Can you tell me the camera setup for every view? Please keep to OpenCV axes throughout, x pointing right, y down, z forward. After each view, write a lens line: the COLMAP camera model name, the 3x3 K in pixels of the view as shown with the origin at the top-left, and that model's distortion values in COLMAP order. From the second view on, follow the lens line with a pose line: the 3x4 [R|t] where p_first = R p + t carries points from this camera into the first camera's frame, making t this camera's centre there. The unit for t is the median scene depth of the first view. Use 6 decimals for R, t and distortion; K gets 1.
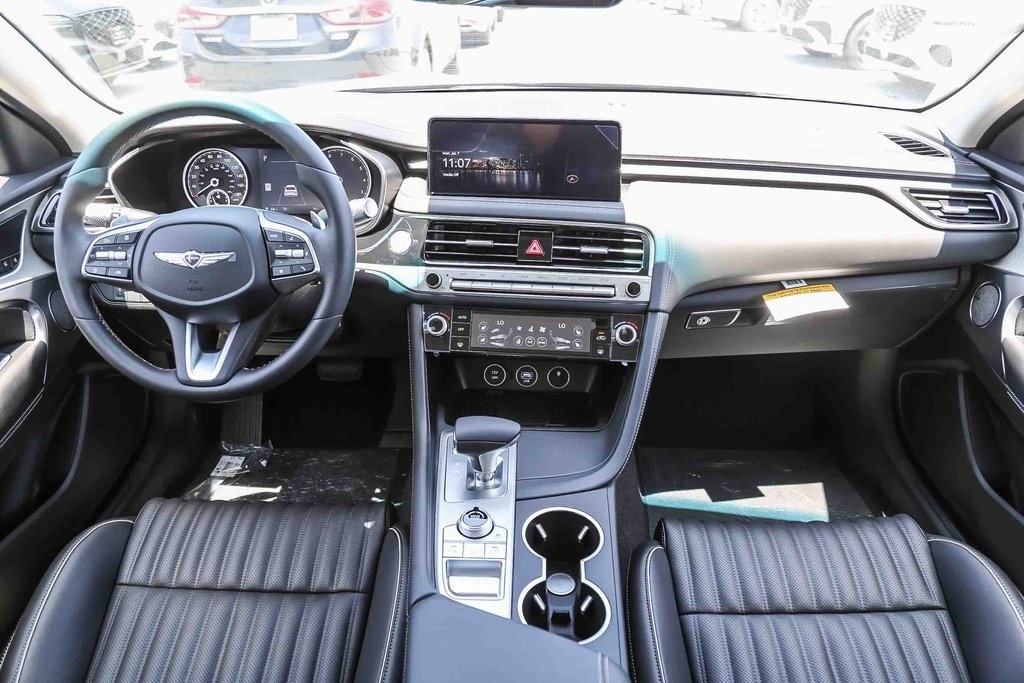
lens RADIAL K [[706.4, 0, 512.0], [0, 706.4, 341.5], [0, 0, 1]] dist [-0.121788, 0.068992]
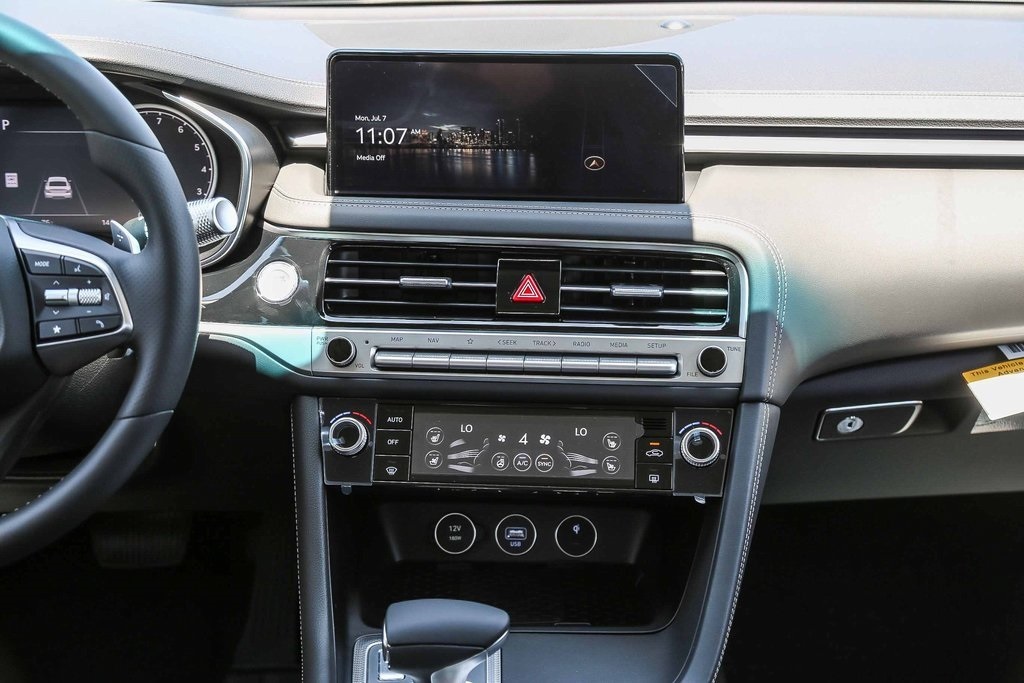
lens RADIAL K [[1472.6, 0, 512.0], [0, 1472.6, 341.5], [0, 0, 1]] dist [0.147816, -0.001838]
pose [[0.999498, -0.013812, 0.028511, -0.012846], [0.017251, 0.992116, -0.124132, 0.047742], [-0.026572, 0.124561, 0.991856, -0.121157]]
